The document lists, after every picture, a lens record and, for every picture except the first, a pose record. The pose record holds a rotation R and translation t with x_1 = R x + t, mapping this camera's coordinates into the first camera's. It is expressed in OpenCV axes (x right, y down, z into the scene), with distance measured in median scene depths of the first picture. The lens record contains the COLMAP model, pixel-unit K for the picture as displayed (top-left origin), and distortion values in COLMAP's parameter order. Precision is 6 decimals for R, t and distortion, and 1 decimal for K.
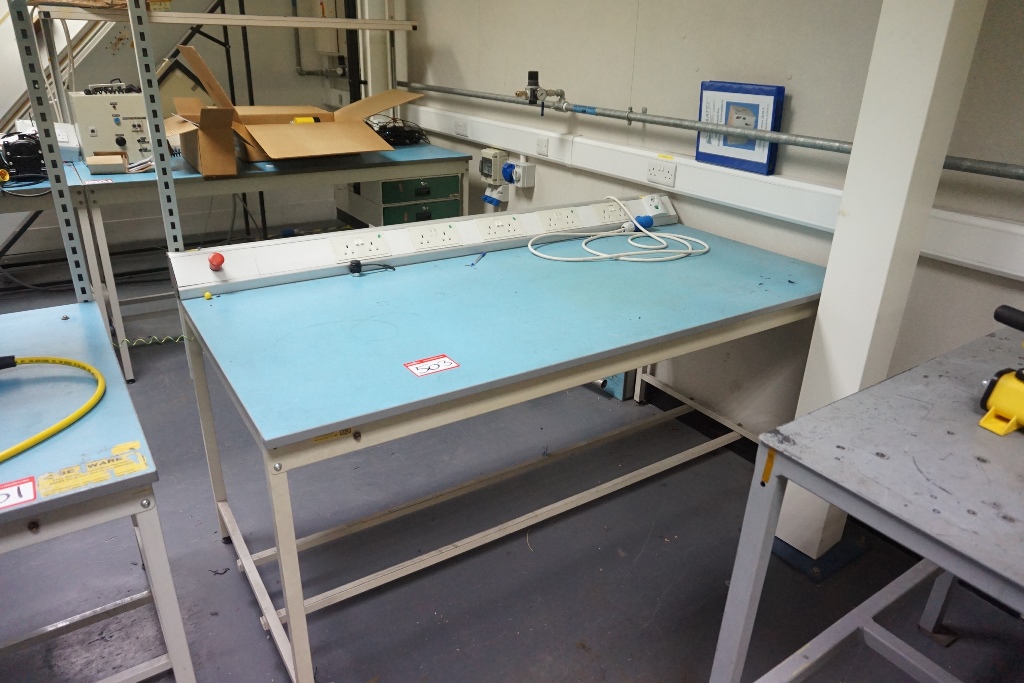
lens RADIAL K [[713.0, 0, 512.0], [0, 713.0, 341.5], [0, 0, 1]] dist [-0.134068, 0.000064]
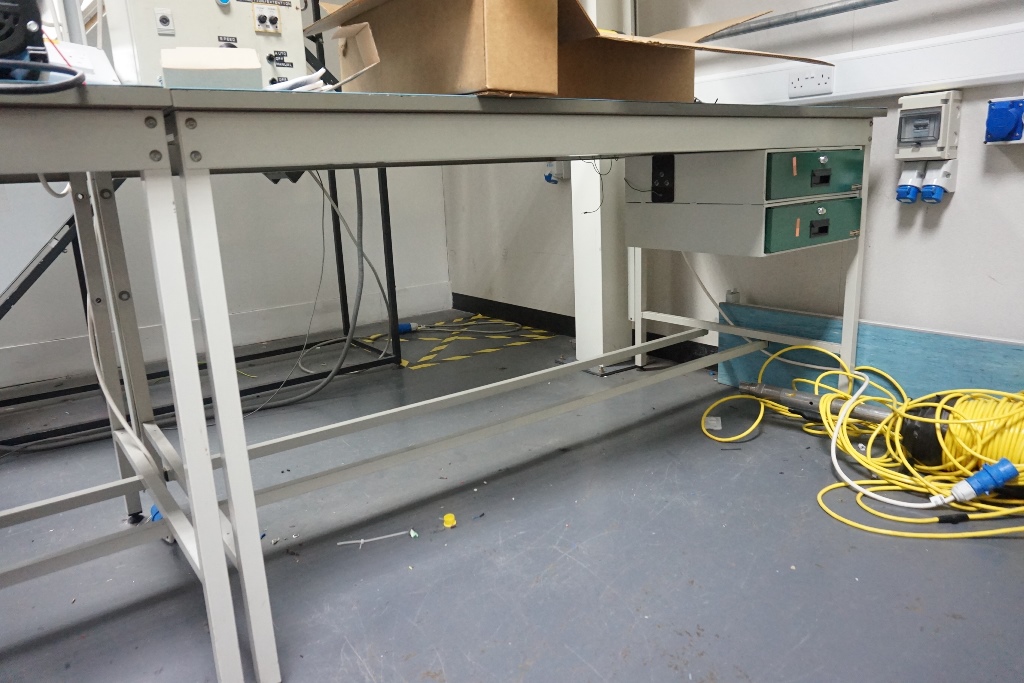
lens RADIAL K [[713.0, 0, 512.0], [0, 713.0, 341.5], [0, 0, 1]] dist [-0.134068, 0.000064]
pose [[0.994110, -0.098309, 0.045605, -0.443237], [0.104615, 0.980383, -0.167047, -0.038939], [-0.028288, 0.170834, 0.984894, 0.612109]]
